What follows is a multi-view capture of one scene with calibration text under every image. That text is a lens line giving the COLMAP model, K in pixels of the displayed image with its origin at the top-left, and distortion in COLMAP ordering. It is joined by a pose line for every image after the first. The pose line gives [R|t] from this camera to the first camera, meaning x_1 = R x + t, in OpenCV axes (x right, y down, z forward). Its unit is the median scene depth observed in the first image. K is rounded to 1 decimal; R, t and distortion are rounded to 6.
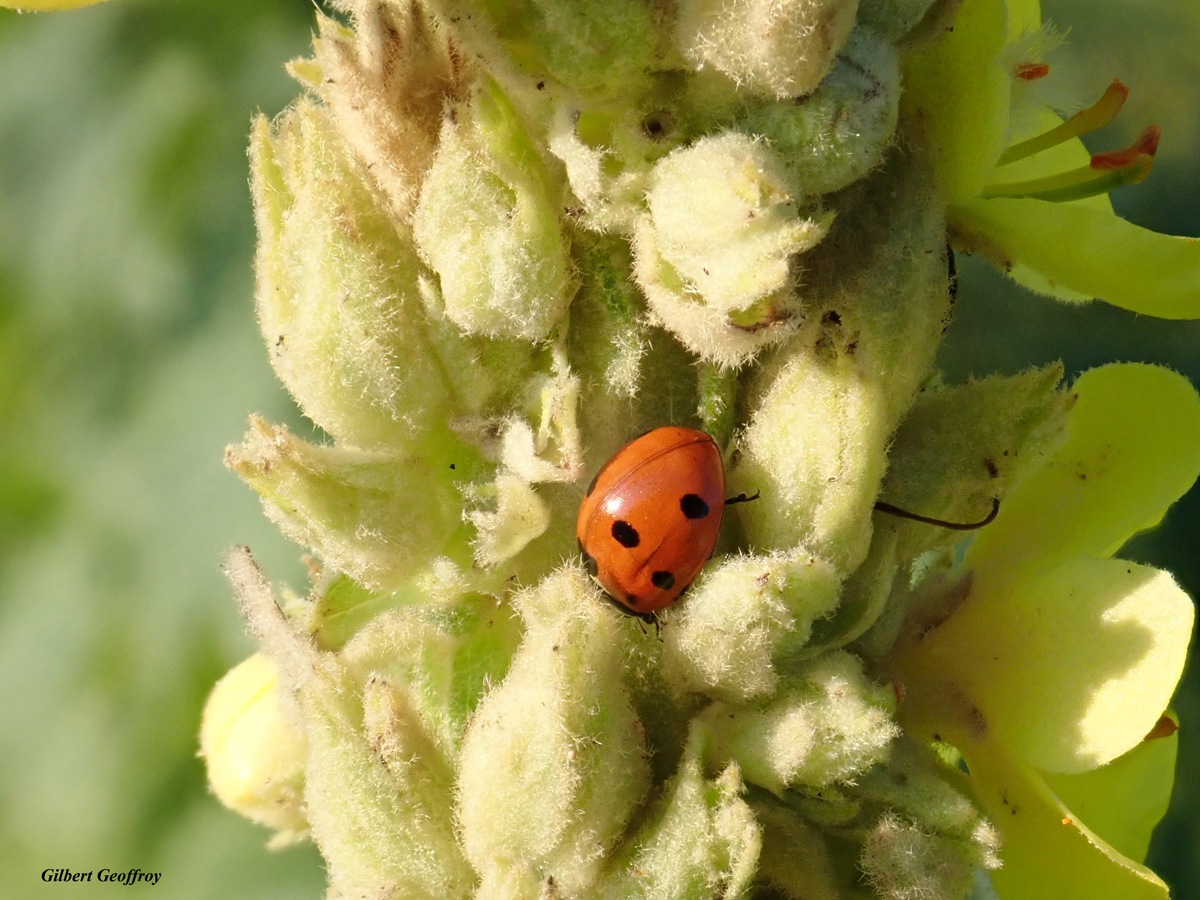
lens RADIAL K [[4076.8, 0, 600.0], [0, 4076.8, 450.0], [0, 0, 1]] dist [-0.112354, 2.662274]
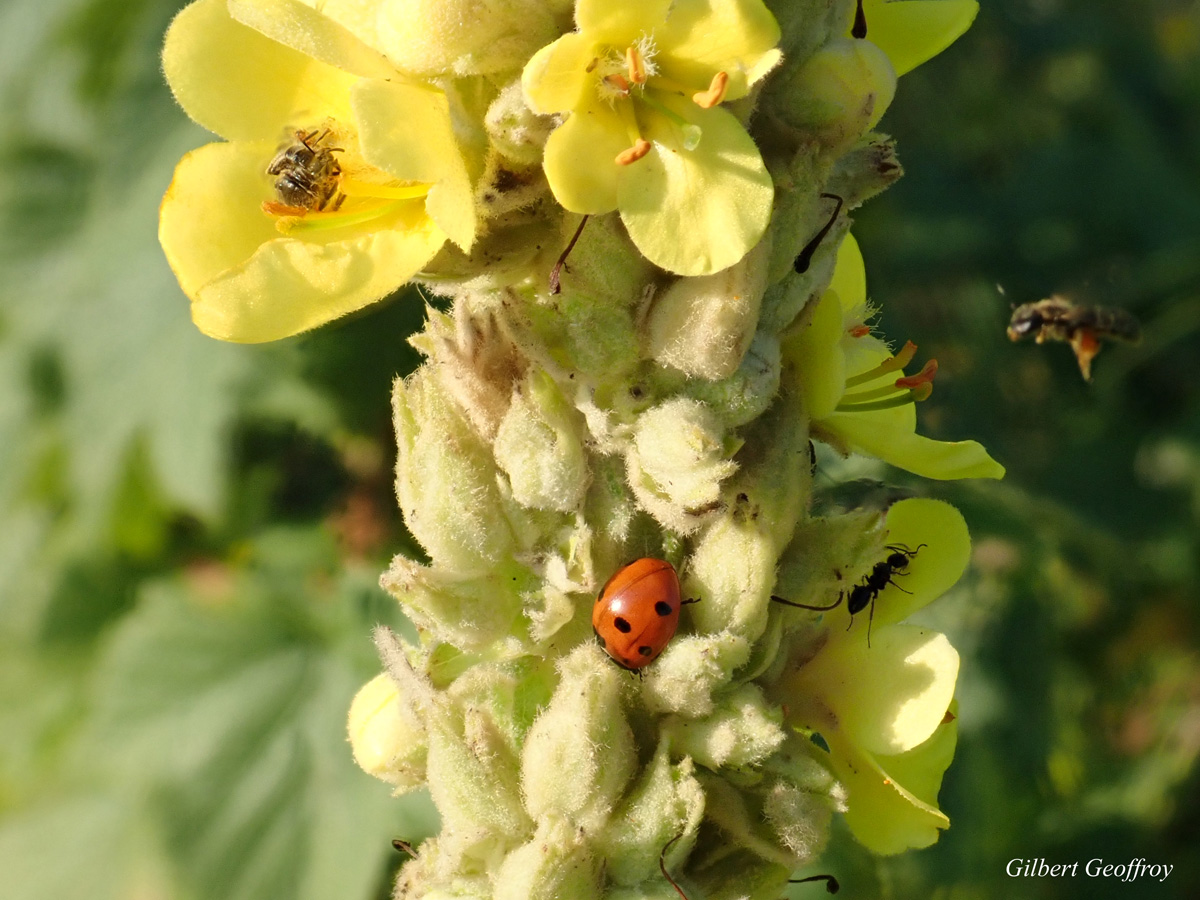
lens RADIAL K [[4076.8, 0, 600.0], [0, 4076.8, 450.0], [0, 0, 1]] dist [-0.112354, 2.662274]
pose [[0.999201, -0.021668, 0.033581, -0.057661], [0.019445, 0.997685, 0.065166, -0.160567], [-0.034916, -0.064461, 0.997309, -0.672871]]
